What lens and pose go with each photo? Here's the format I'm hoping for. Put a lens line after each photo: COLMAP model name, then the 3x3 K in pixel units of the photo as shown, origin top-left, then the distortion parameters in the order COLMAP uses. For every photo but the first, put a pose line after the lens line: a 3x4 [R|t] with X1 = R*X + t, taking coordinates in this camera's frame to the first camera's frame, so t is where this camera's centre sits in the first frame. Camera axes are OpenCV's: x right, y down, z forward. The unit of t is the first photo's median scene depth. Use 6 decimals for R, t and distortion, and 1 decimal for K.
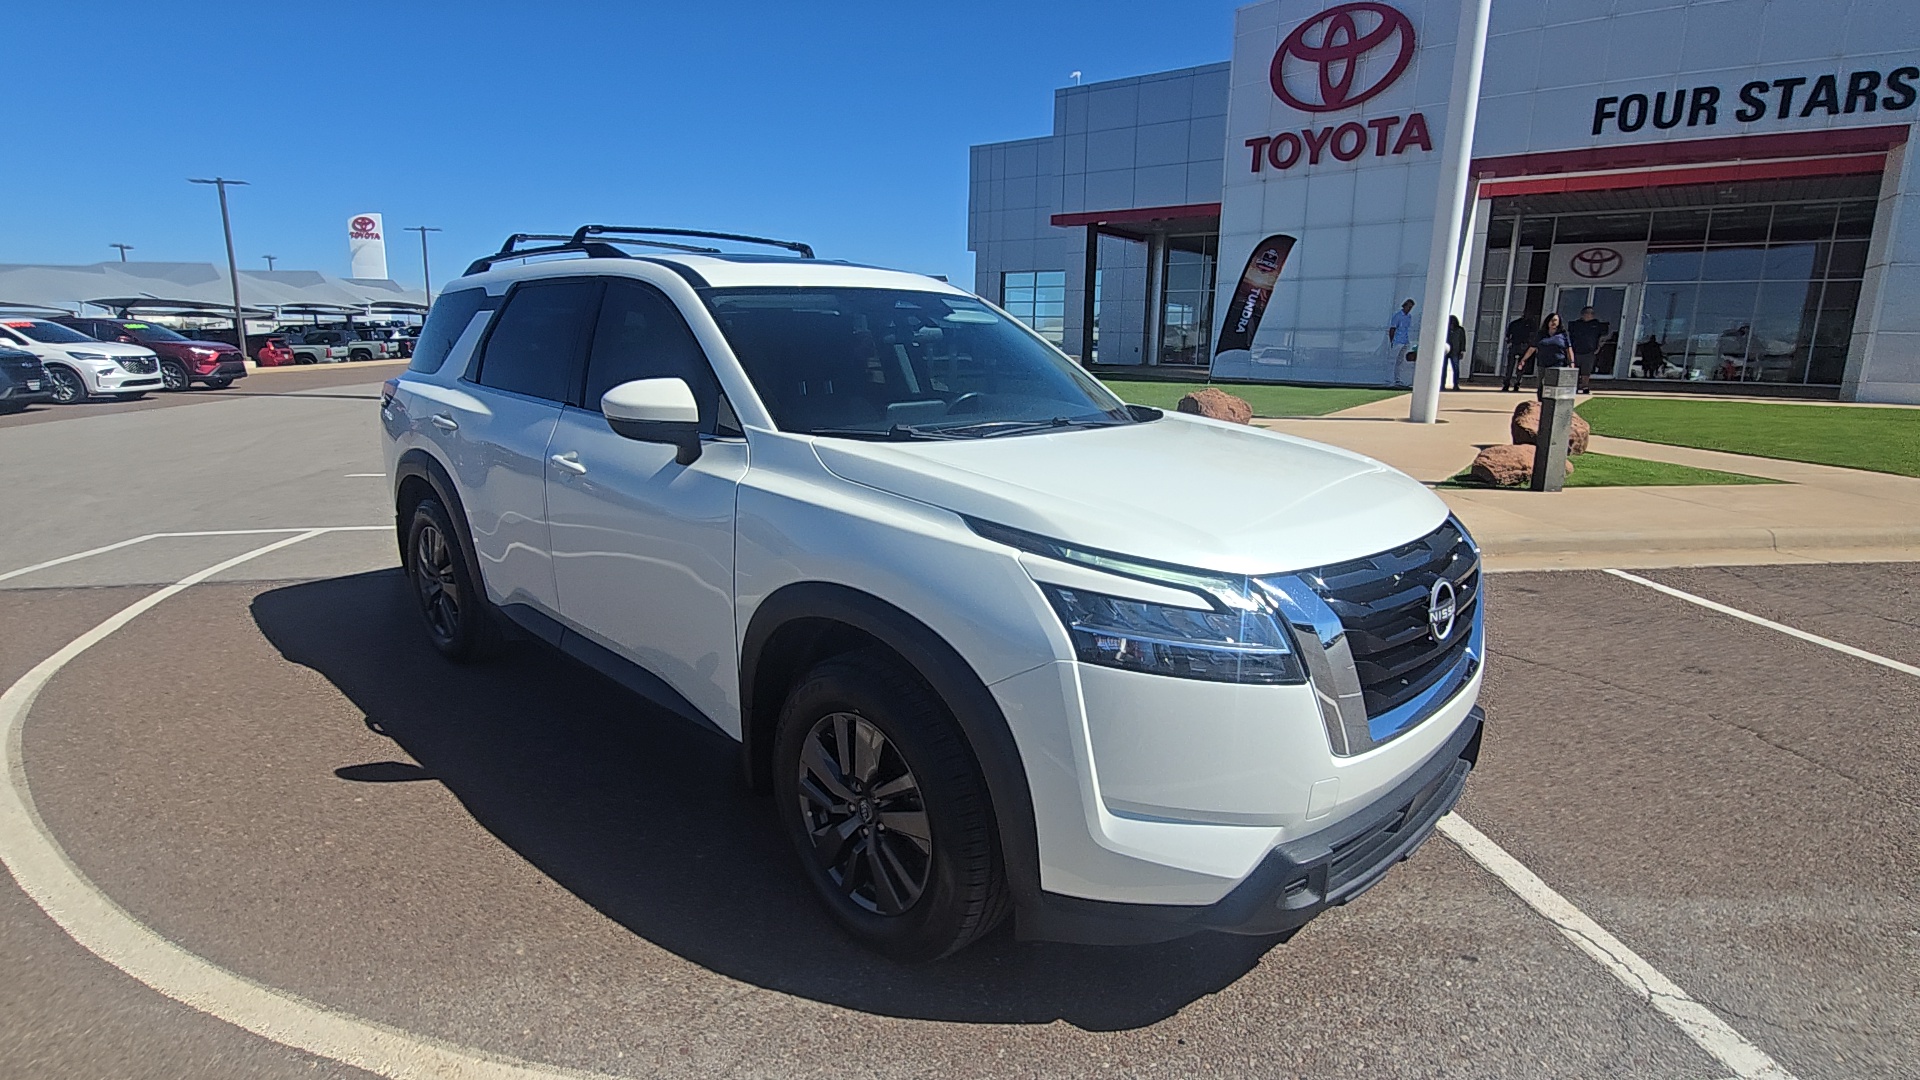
lens RADIAL K [[977.3, 0, 962.5], [0, 977.3, 567.9], [0, 0, 1]] dist [-0.001010, -0.000052]
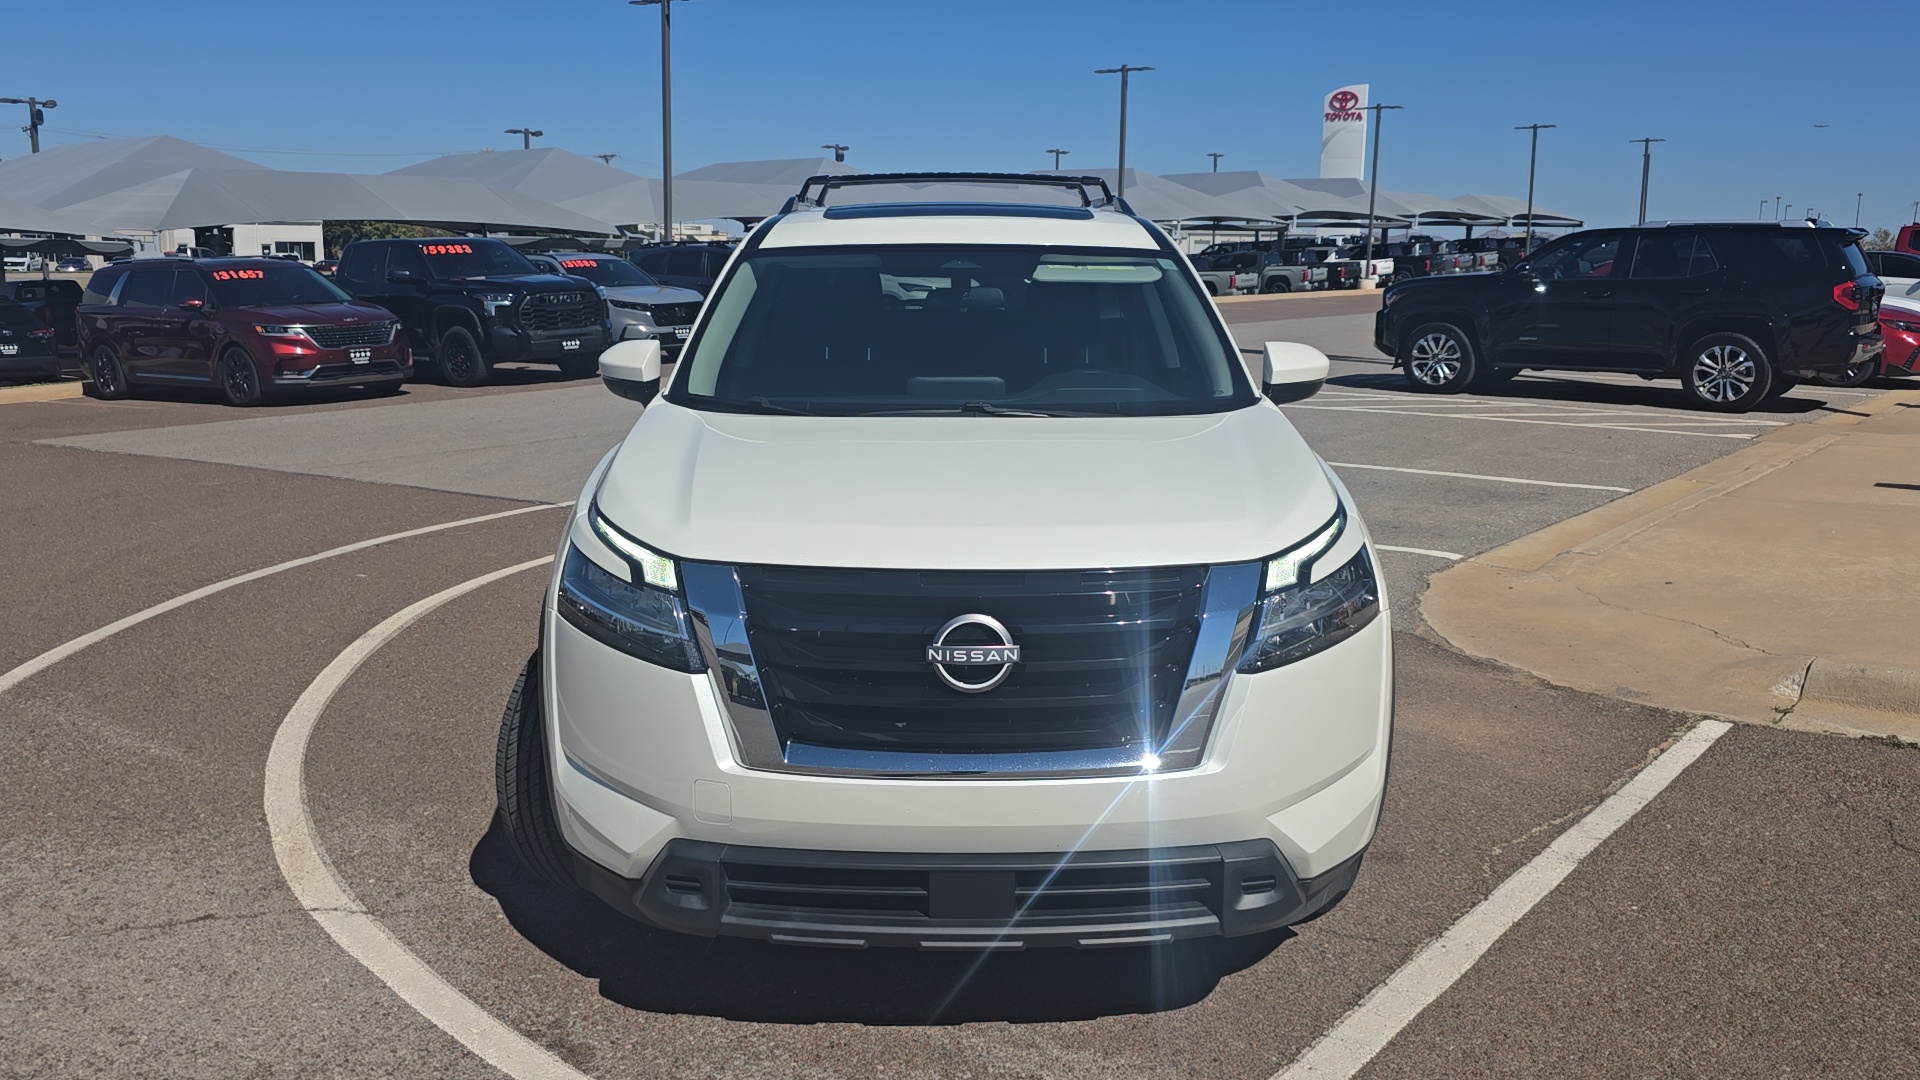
lens RADIAL K [[1616.7, 0, 951.7], [0, 1616.7, 546.6], [0, 0, 1]] dist [-0.001296, 0.006635]
pose [[0.705397, 0.123134, -0.698035, 0.164777], [-0.160757, 0.986925, 0.011642, -0.006494], [0.690342, 0.104002, 0.715969, 0.000461]]
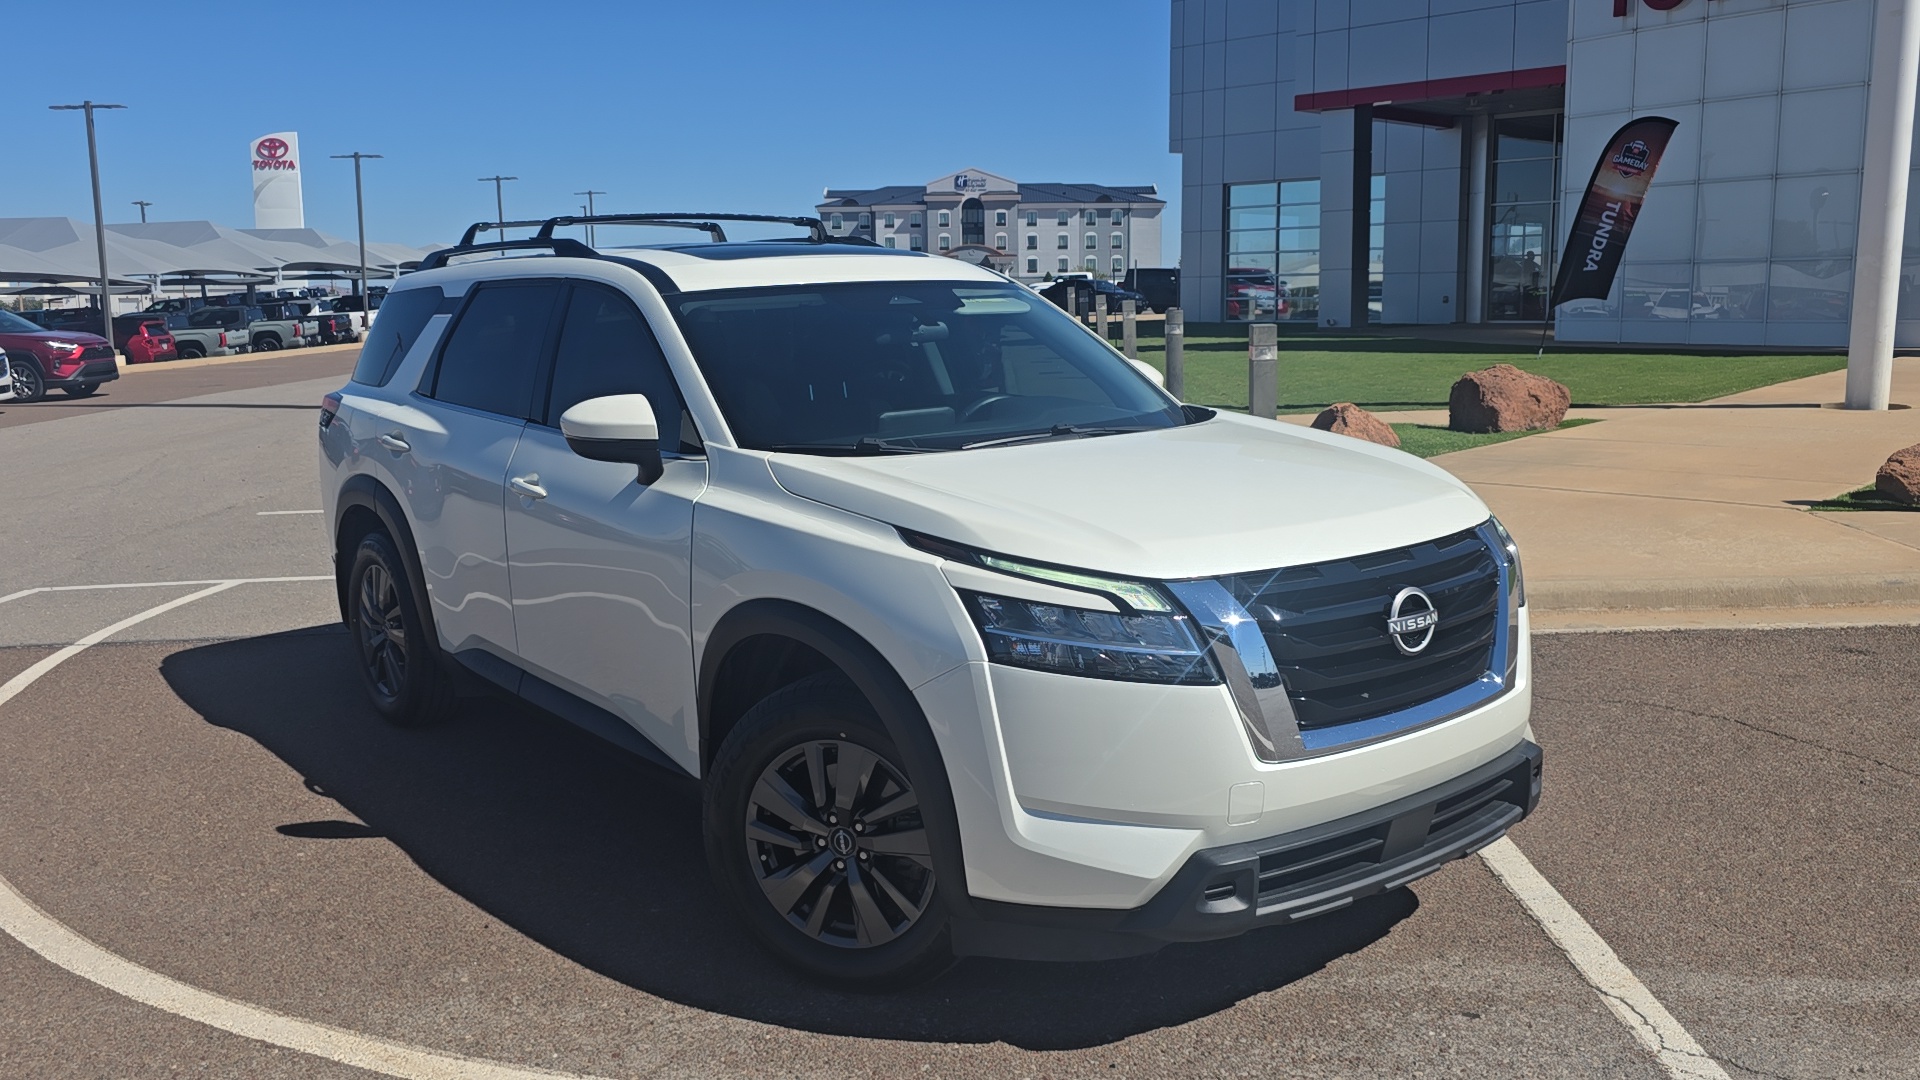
lens RADIAL K [[1616.7, 0, 967.7], [0, 1616.7, 544.4], [0, 0, 1]] dist [-0.001296, 0.006635]
pose [[0.990883, -0.010380, -0.134327, 0.033061], [0.000526, 0.997318, -0.073185, 0.009523], [0.134726, 0.072447, 0.988231, -0.069320]]
